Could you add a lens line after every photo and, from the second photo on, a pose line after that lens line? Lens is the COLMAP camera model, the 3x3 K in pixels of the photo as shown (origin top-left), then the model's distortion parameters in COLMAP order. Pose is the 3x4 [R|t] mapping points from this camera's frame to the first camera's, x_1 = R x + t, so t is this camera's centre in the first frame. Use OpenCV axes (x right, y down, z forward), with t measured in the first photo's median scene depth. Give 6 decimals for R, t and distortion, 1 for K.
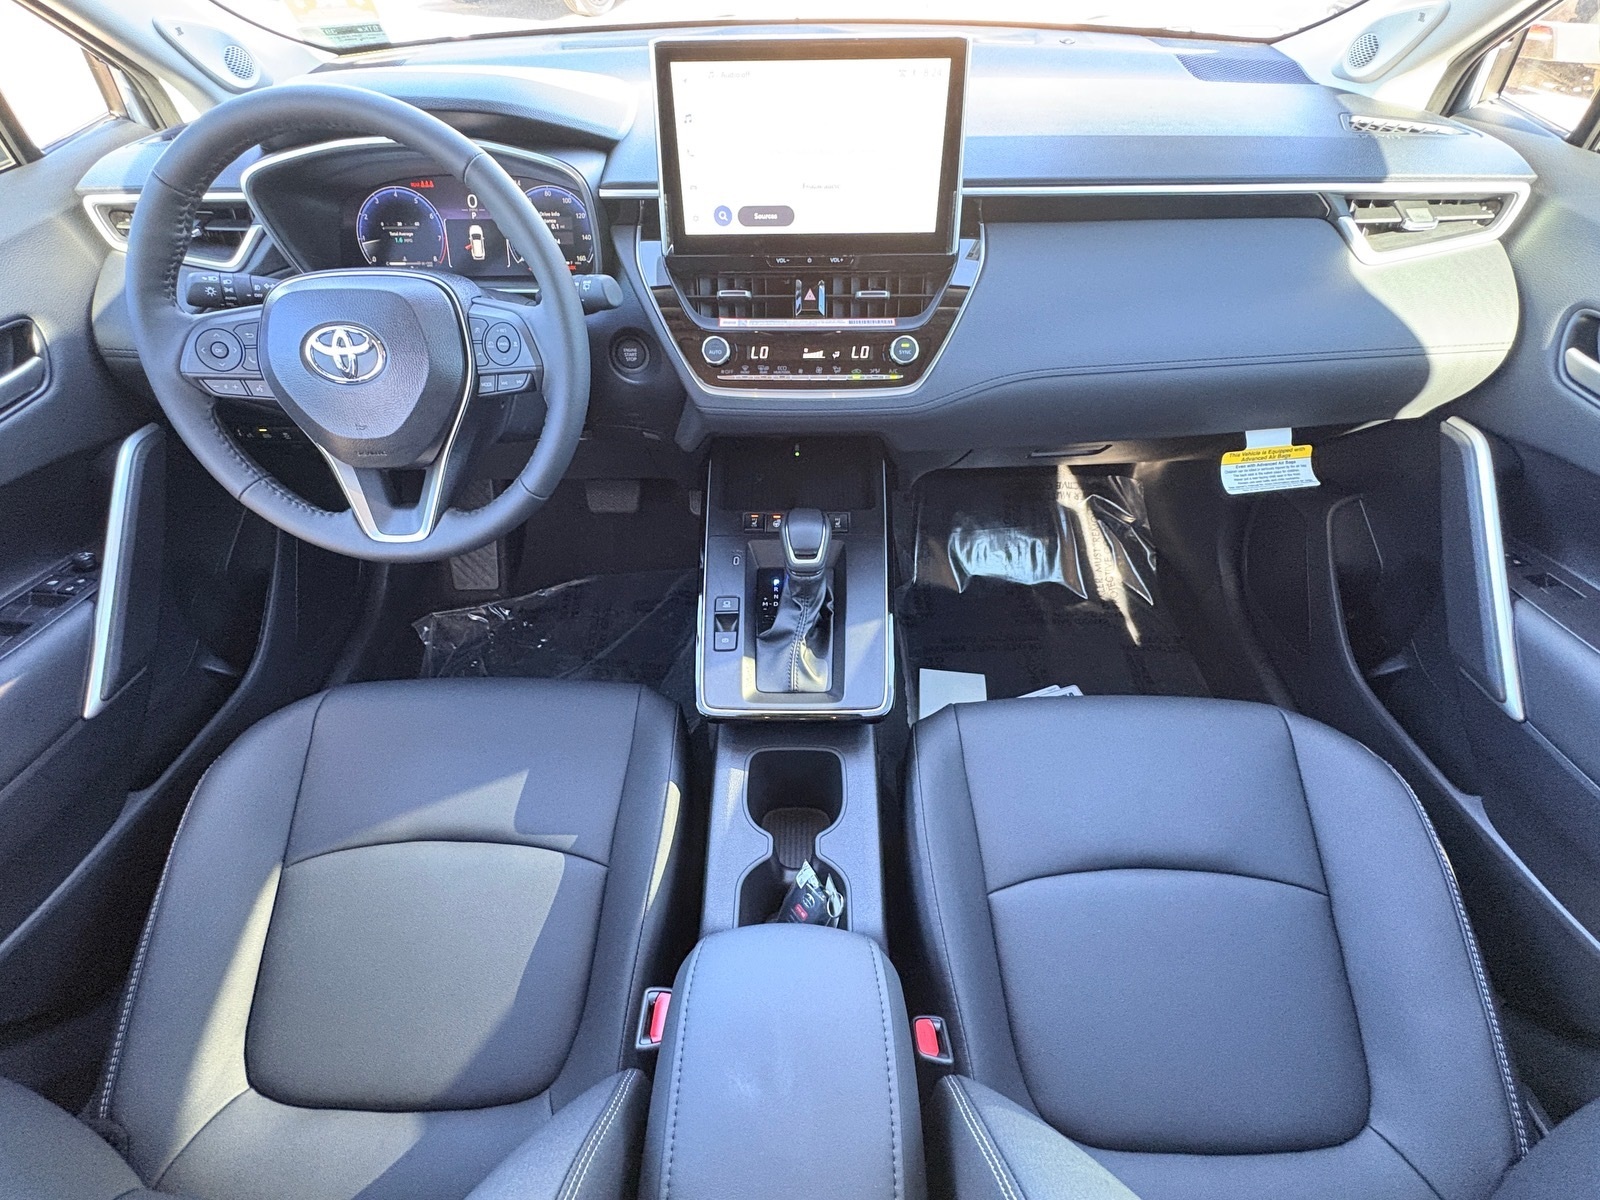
lens RADIAL K [[751.4, 0, 806.1], [0, 751.4, 588.5], [0, 0, 1]] dist [-0.002137, 0.001272]
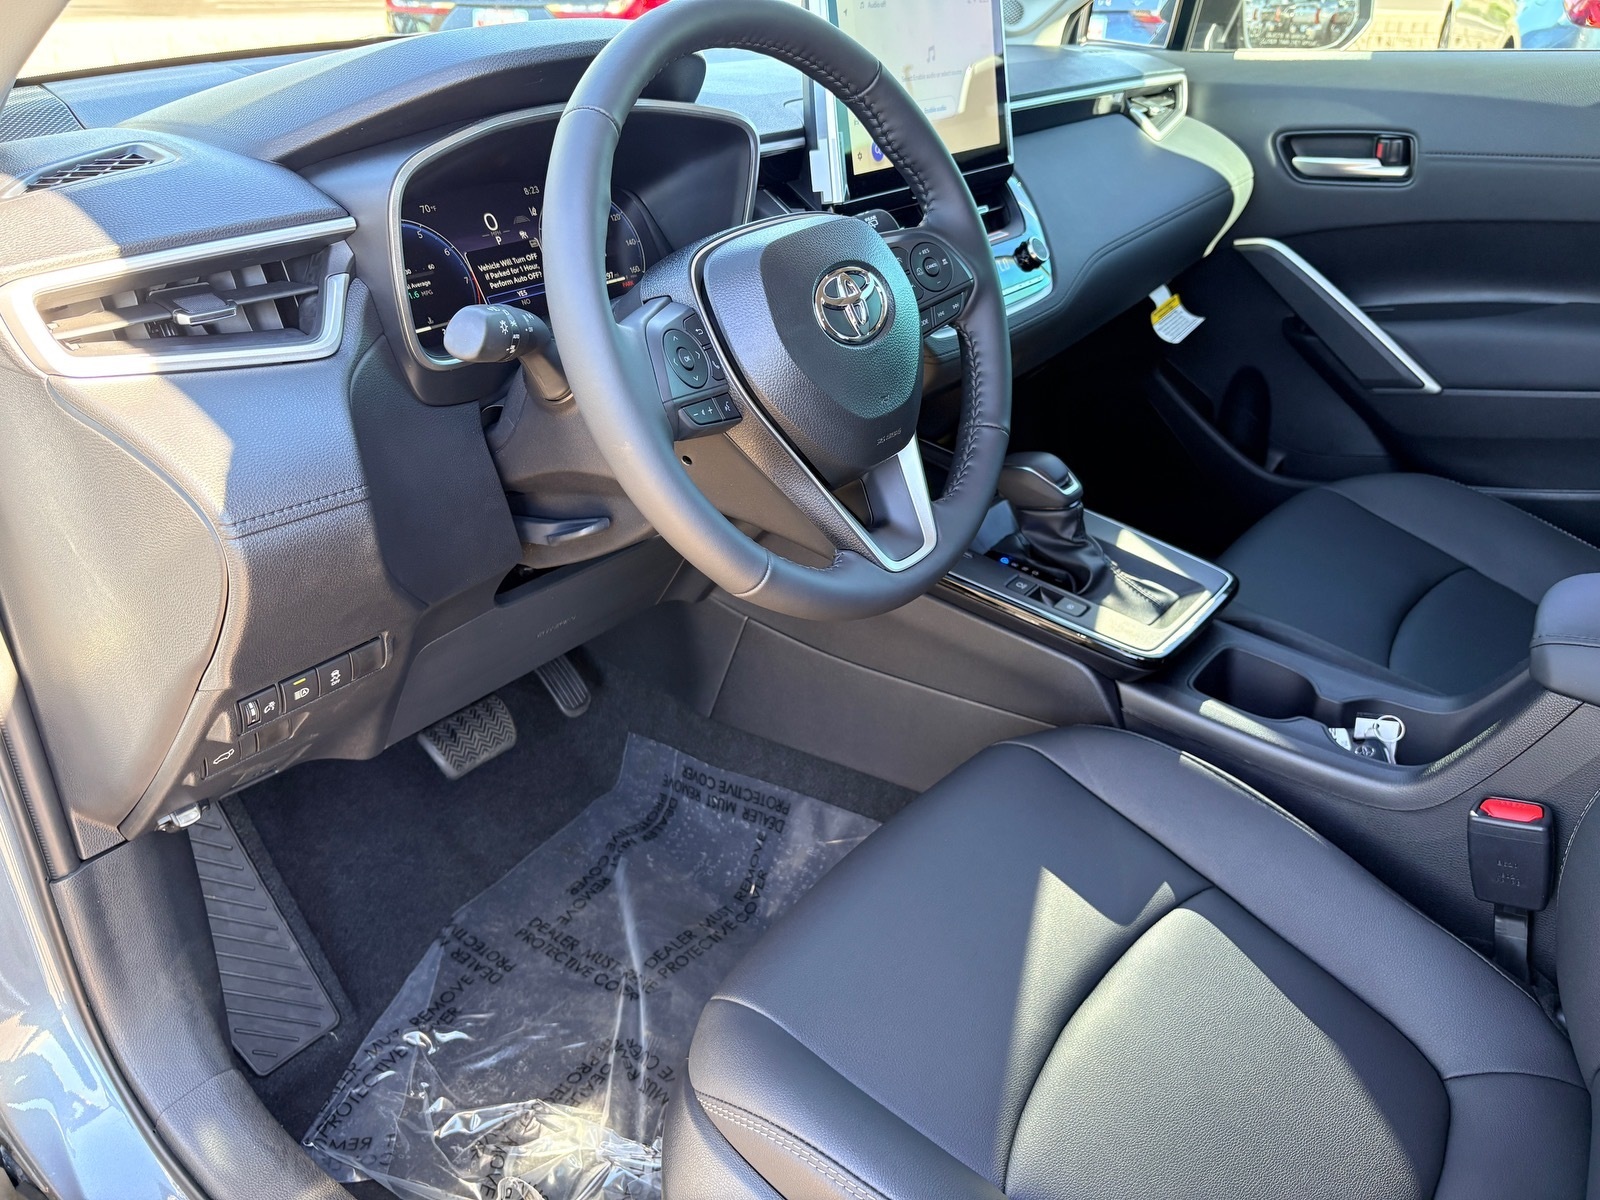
lens RADIAL K [[1257.6, 0, 790.7], [0, 1257.6, 601.0], [0, 0, 1]] dist [0.061674, -0.057921]
pose [[0.596932, -0.352556, 0.720677, -1.362977], [0.565470, 0.822108, -0.066199, -0.017207], [-0.569136, 0.447037, 0.690103, 0.251561]]
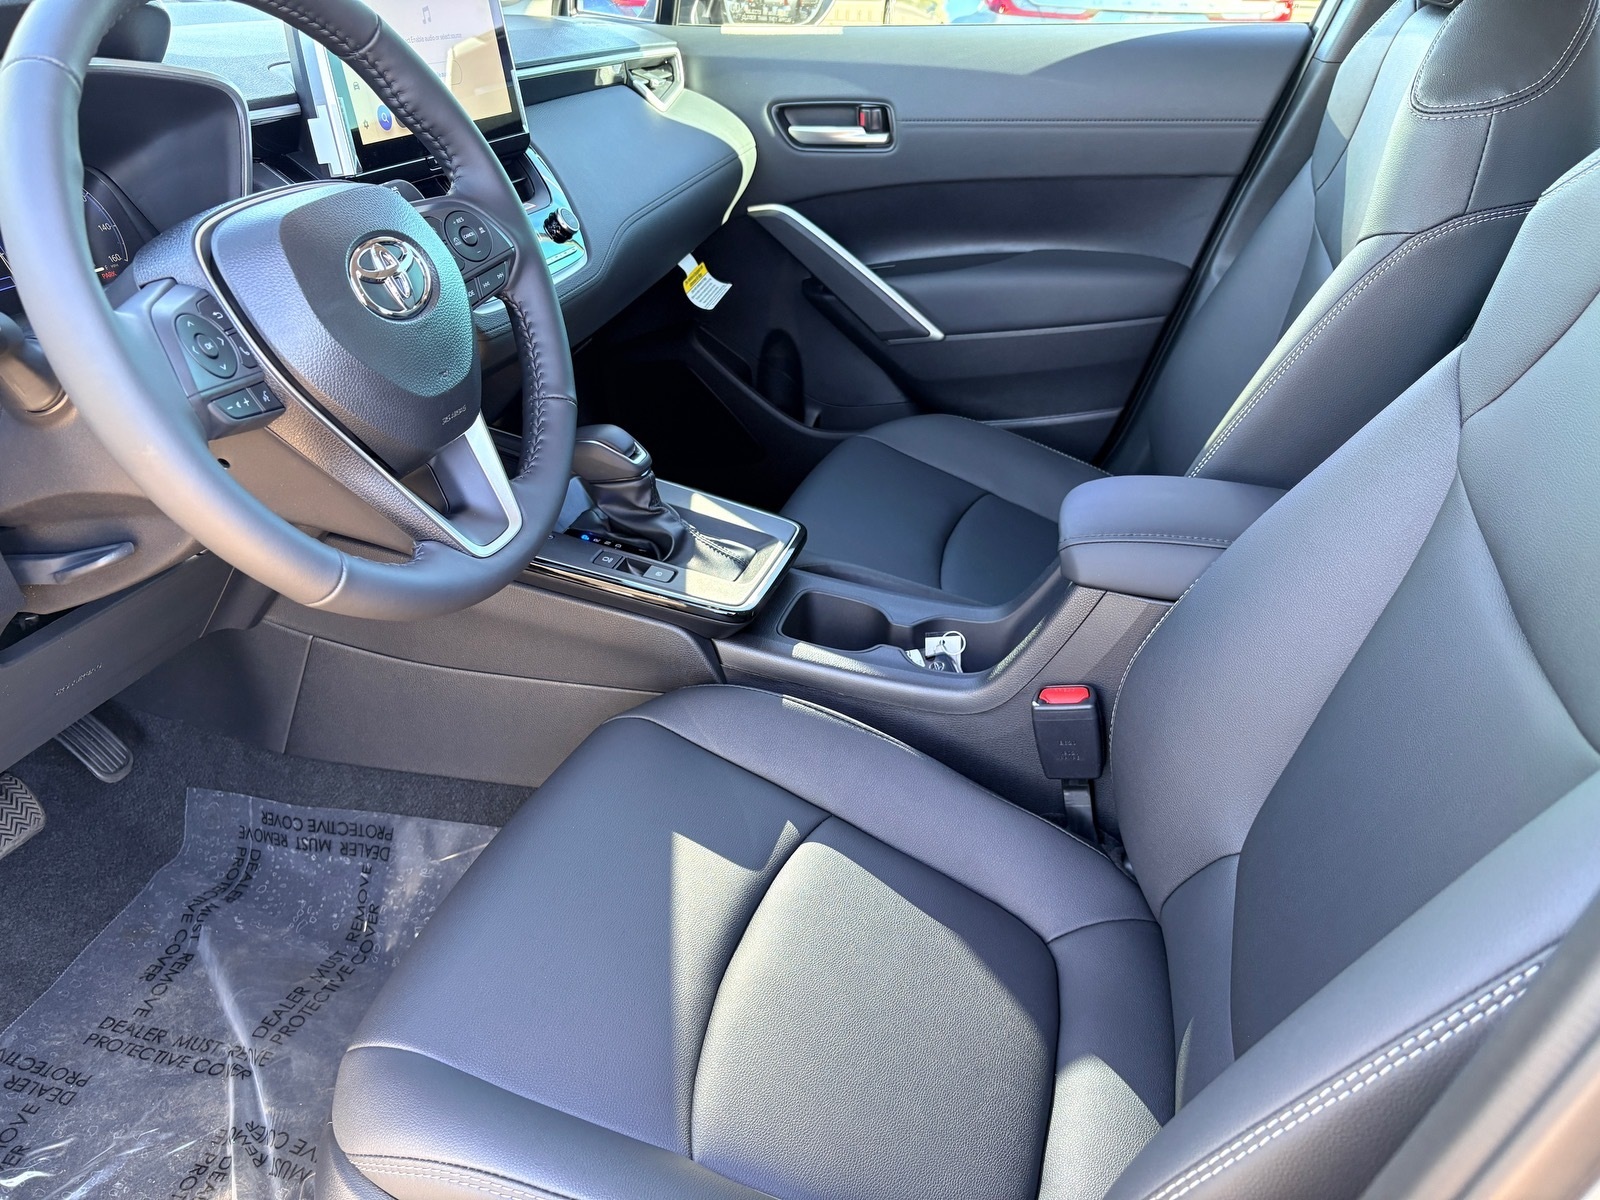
lens RADIAL K [[1257.6, 0, 790.6], [0, 1257.6, 602.0], [0, 0, 1]] dist [0.061674, -0.057921]
pose [[0.265065, -0.425280, 0.865377, -1.358228], [0.666743, 0.729177, 0.154123, -0.023900], [-0.696559, 0.536131, 0.476832, 0.291317]]
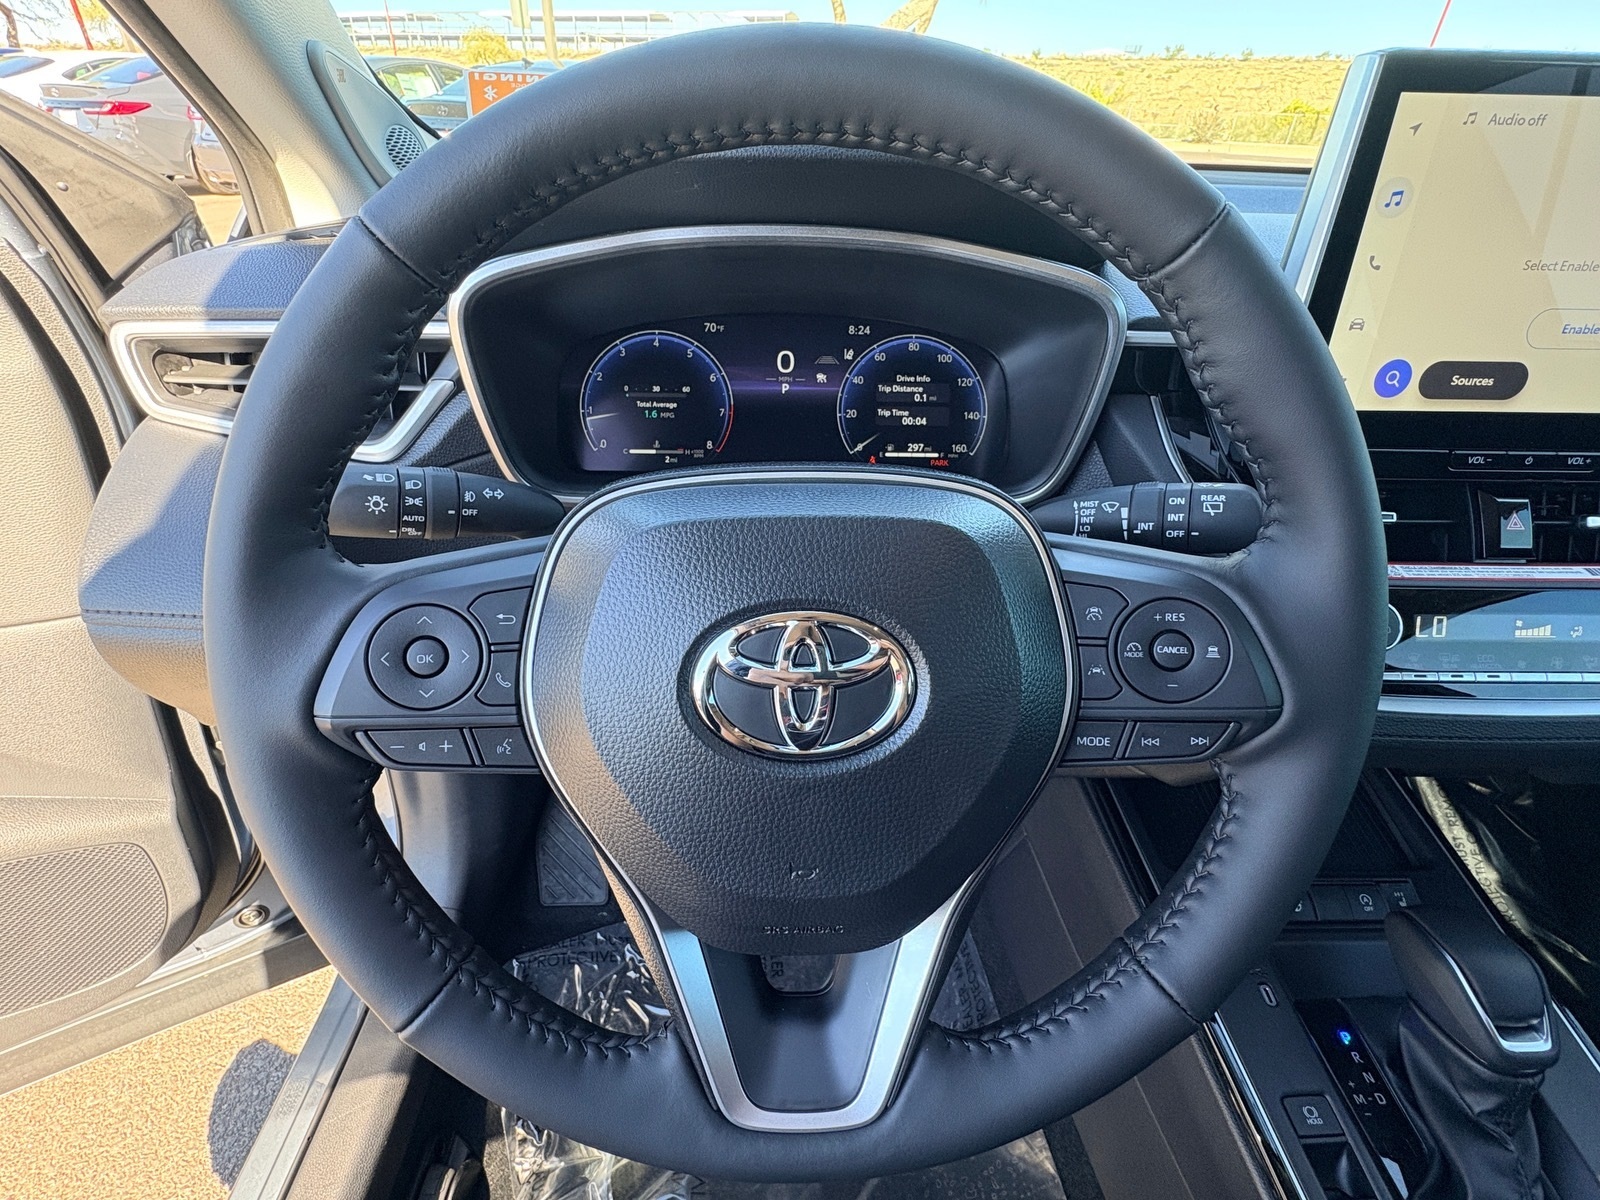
lens RADIAL K [[751.4, 0, 795.3], [0, 751.4, 587.9], [0, 0, 1]] dist [-0.002137, 0.001272]
pose [[0.998700, 0.007481, 0.050419, -0.523251], [0.004281, 0.973364, -0.229227, -0.225268], [-0.050791, 0.229145, 0.972066, 0.520243]]
